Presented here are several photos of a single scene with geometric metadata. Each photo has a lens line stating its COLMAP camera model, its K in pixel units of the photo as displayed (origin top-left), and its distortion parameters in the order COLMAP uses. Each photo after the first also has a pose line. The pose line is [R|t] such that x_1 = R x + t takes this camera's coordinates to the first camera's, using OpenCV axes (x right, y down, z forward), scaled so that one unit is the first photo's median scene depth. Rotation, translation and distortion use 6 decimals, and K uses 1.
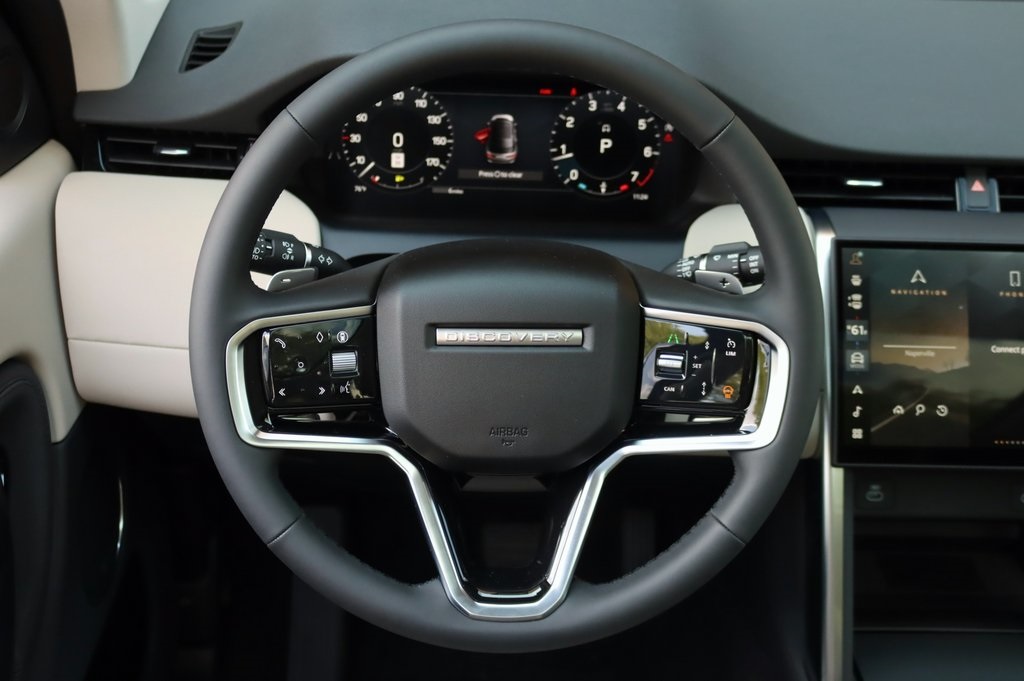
lens RADIAL K [[1246.7, 0, 516.0], [0, 1246.7, 344.8], [0, 0, 1]] dist [-0.000349, -0.017779]
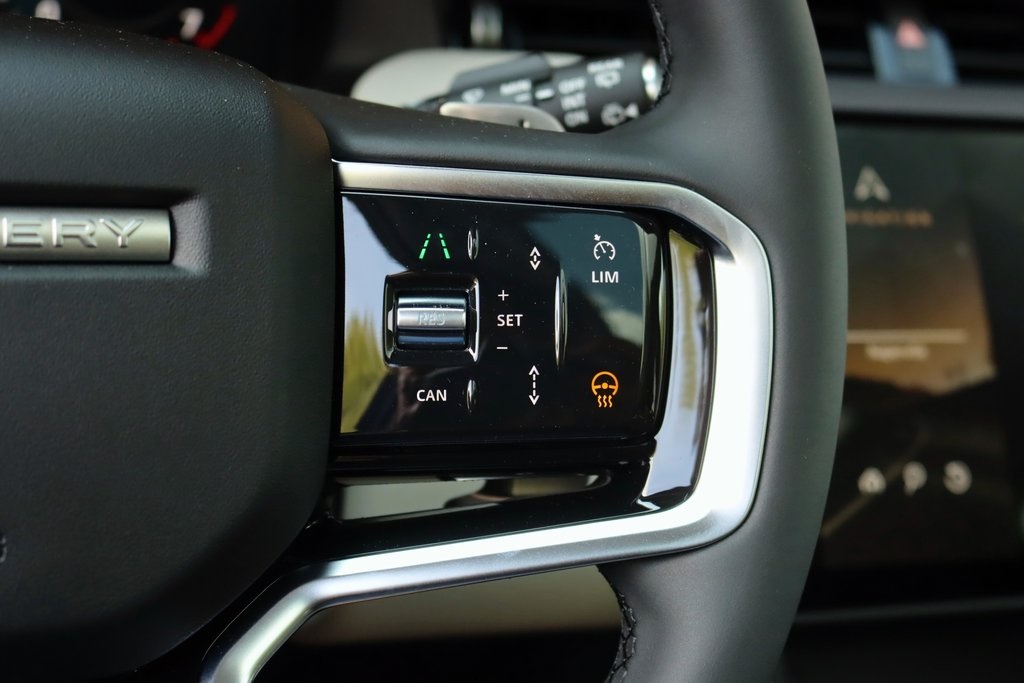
lens RADIAL K [[1760.4, 0, 512.0], [0, 1760.4, 341.5], [0, 0, 1]] dist [-0.019094, -0.010367]
pose [[0.938740, -0.034425, 0.342903, -0.016206], [0.081786, 0.988827, -0.124627, 0.069457], [-0.334781, 0.145037, 0.931067, 0.464759]]
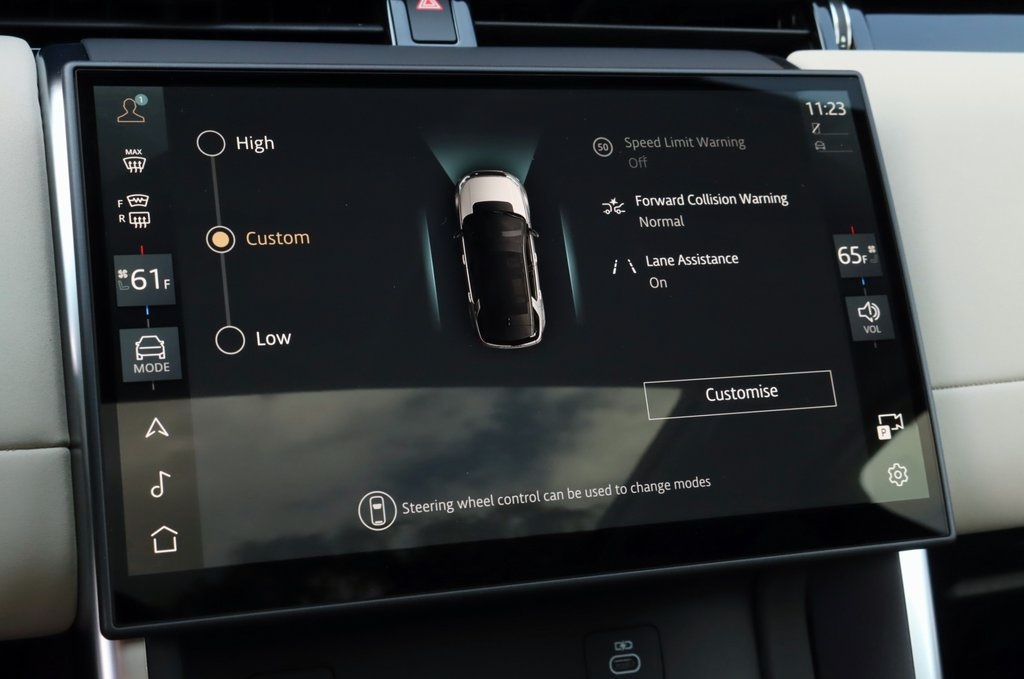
lens RADIAL K [[1502.3, 0, 512.0], [0, 1502.3, 339.5], [0, 0, 1]] dist [0.017205, -0.009934]
pose [[0.948197, -0.074782, 0.308755, 0.234499], [0.121228, 0.983527, -0.134081, 0.084181], [-0.293643, 0.164565, 0.941643, 0.519839]]
